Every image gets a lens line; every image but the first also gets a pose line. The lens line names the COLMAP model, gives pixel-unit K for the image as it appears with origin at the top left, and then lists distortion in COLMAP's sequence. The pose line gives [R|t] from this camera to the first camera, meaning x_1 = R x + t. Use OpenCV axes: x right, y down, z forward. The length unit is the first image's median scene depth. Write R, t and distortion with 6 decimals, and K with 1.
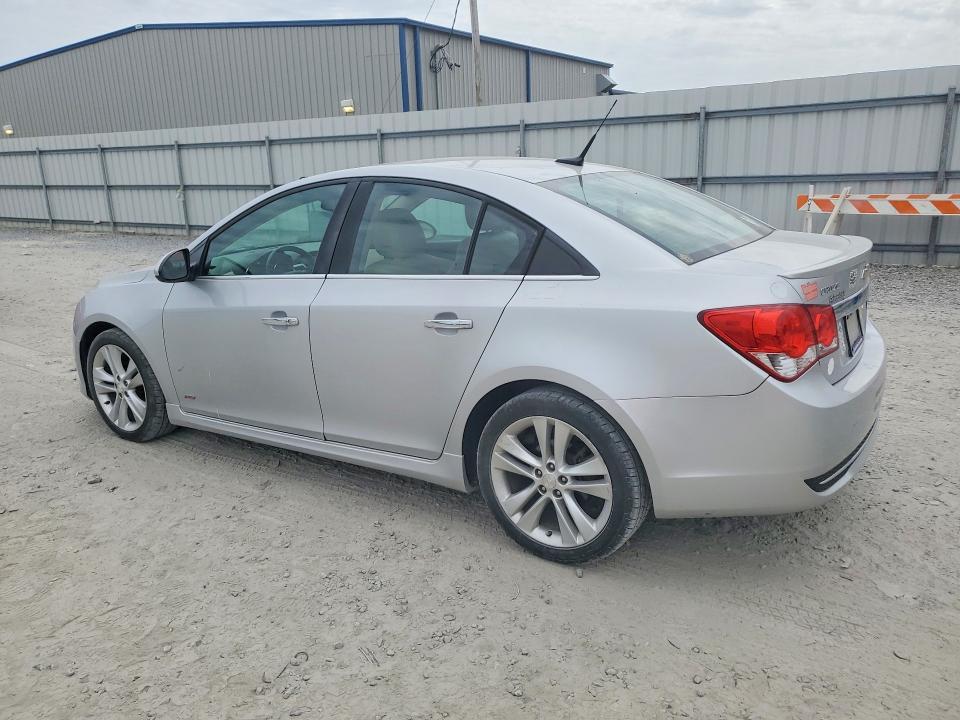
lens RADIAL K [[685.7, 0, 480.1], [0, 685.7, 386.8], [0, 0, 1]] dist [0.035314, -0.000187]
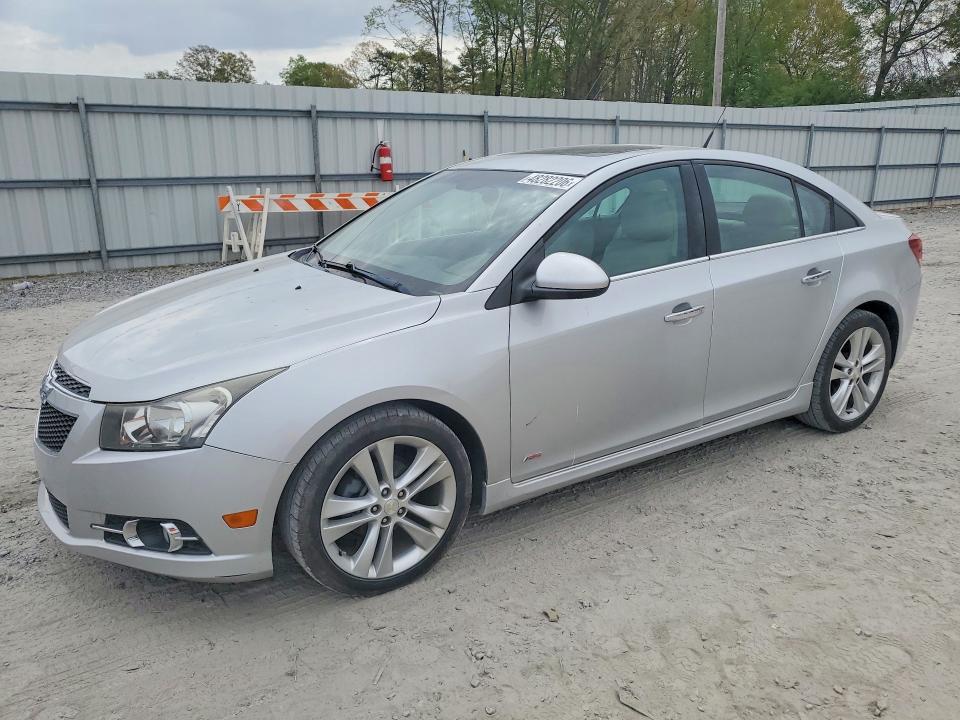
lens RADIAL K [[747.8, 0, 494.5], [0, 747.8, 357.8], [0, 0, 1]] dist [-0.035646, 0.063281]
pose [[0.421967, -0.212752, 0.881295, -0.902745], [0.269793, 0.957504, 0.101972, -0.145109], [-0.865538, 0.194739, 0.461434, 0.533726]]
